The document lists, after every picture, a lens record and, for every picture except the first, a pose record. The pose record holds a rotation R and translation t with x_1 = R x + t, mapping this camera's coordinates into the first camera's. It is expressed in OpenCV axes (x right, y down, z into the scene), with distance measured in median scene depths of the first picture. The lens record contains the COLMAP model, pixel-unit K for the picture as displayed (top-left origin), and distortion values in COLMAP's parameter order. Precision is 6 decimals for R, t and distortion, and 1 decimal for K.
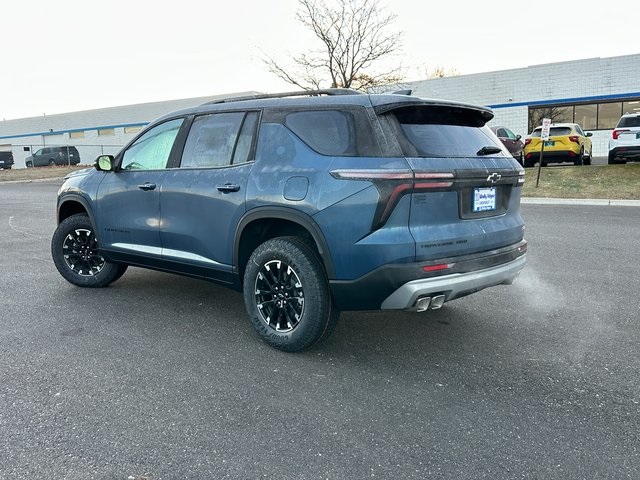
lens RADIAL K [[573.9, 0, 319.2], [0, 573.9, 243.5], [0, 0, 1]] dist [0.162165, -0.321240]
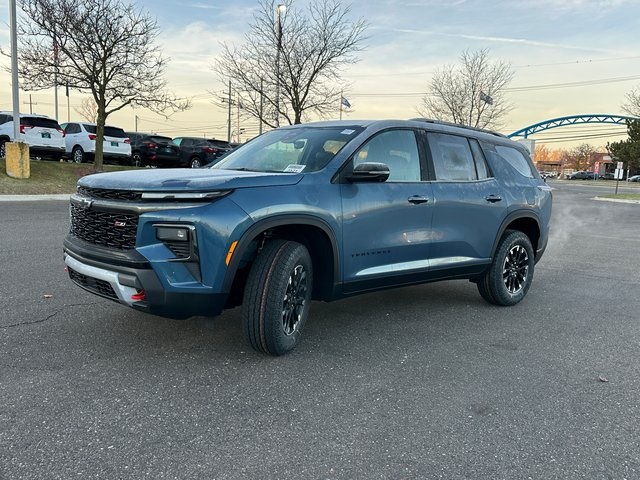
lens RADIAL K [[573.9, 0, 319.2], [0, 573.9, 243.5], [0, 0, 1]] dist [0.162165, -0.321240]
pose [[0.086125, -0.110174, 0.990174, -1.396906], [0.086912, 0.990909, 0.102697, -0.152373], [-0.992486, 0.077213, 0.094918, 1.183740]]
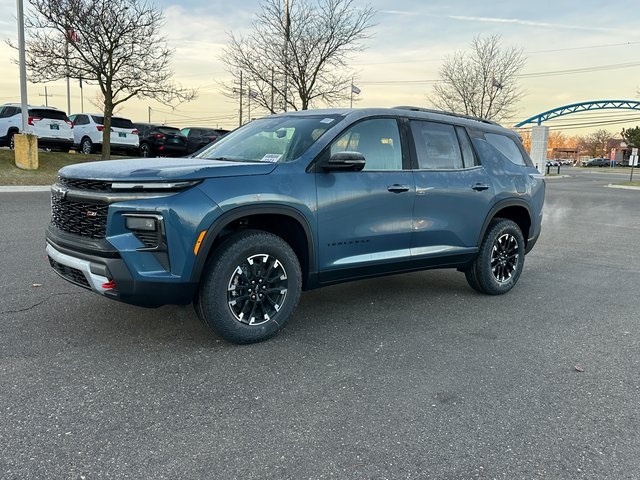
lens RADIAL K [[573.9, 0, 319.2], [0, 573.9, 243.5], [0, 0, 1]] dist [0.162165, -0.321240]
pose [[0.119334, -0.128217, 0.984540, -1.389772], [0.093854, 0.988643, 0.117376, -0.145200], [-0.988408, 0.078396, 0.130013, 1.111332]]
